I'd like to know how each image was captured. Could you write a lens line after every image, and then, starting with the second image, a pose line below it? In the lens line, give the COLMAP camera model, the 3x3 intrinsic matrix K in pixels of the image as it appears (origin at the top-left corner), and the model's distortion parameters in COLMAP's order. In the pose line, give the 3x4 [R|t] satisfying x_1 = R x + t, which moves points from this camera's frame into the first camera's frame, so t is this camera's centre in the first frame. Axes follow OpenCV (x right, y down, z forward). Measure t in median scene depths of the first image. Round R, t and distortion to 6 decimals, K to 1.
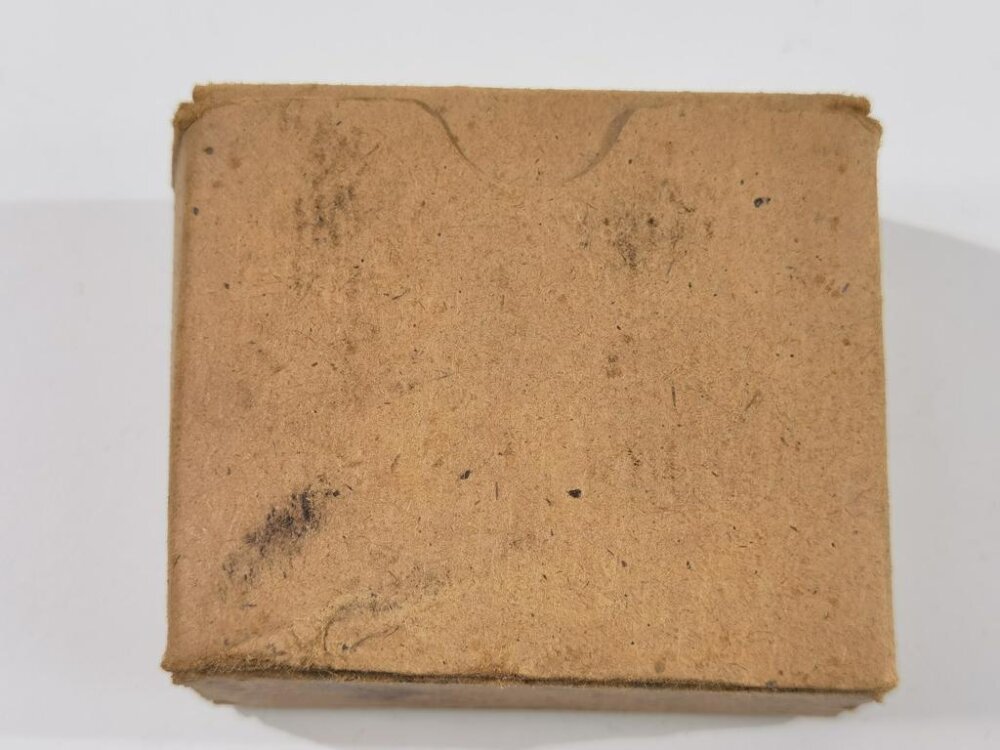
lens RADIAL K [[1934.8, 0, 500.0], [0, 1934.8, 375.0], [0, 0, 1]] dist [0.452445, -0.041684]
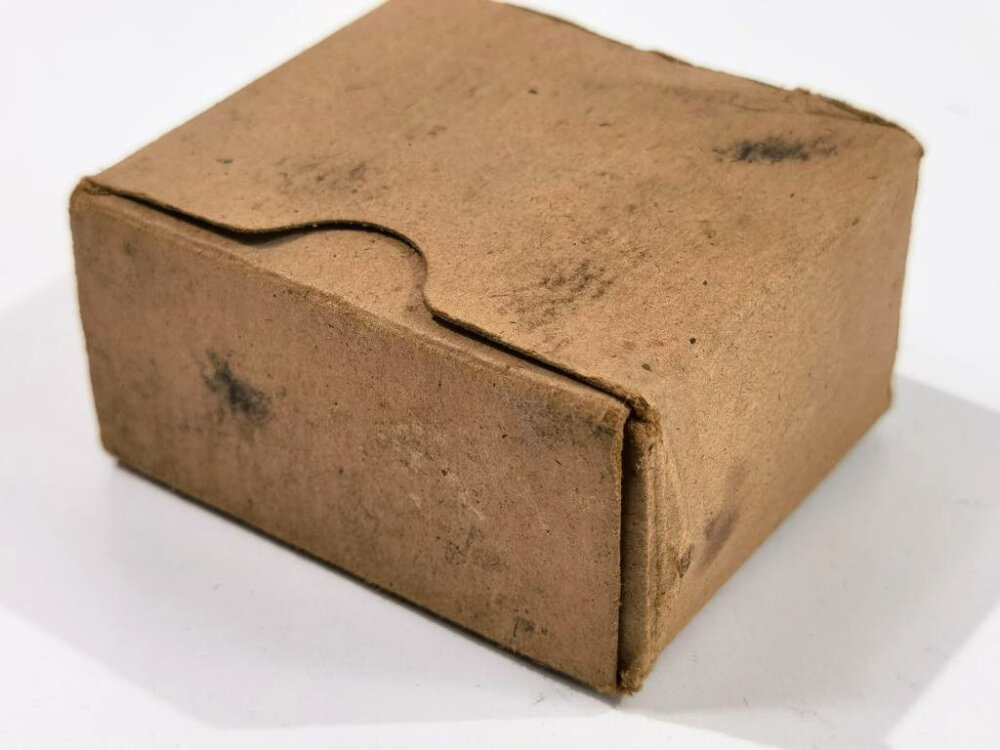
lens RADIAL K [[1934.8, 0, 500.0], [0, 1934.8, 375.0], [0, 0, 1]] dist [0.452445, -0.041684]
pose [[-0.818830, -0.337279, 0.464500, -0.523747], [0.561517, -0.302541, 0.770174, -0.865681], [-0.119233, 0.891466, 0.437118, 0.635130]]
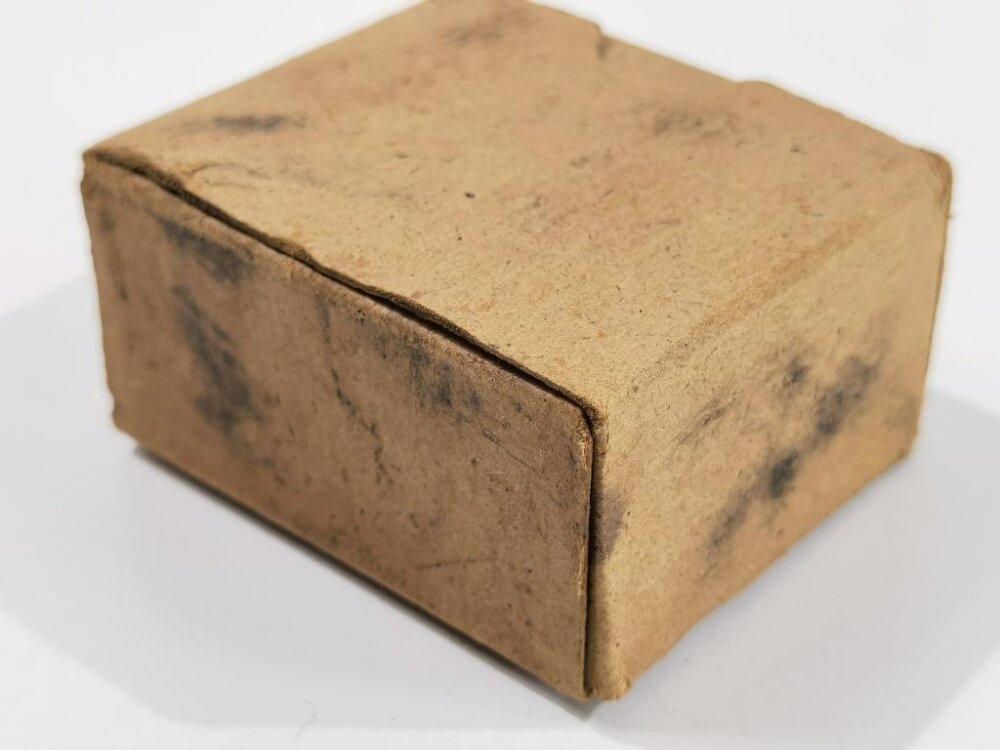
lens RADIAL K [[1934.8, 0, 500.0], [0, 1934.8, 375.0], [0, 0, 1]] dist [0.452445, -0.041684]
pose [[0.761488, 0.357598, -0.540610, 0.623568], [-0.631138, 0.599055, -0.492745, 0.598160], [0.147650, 0.716419, 0.681867, 0.364998]]
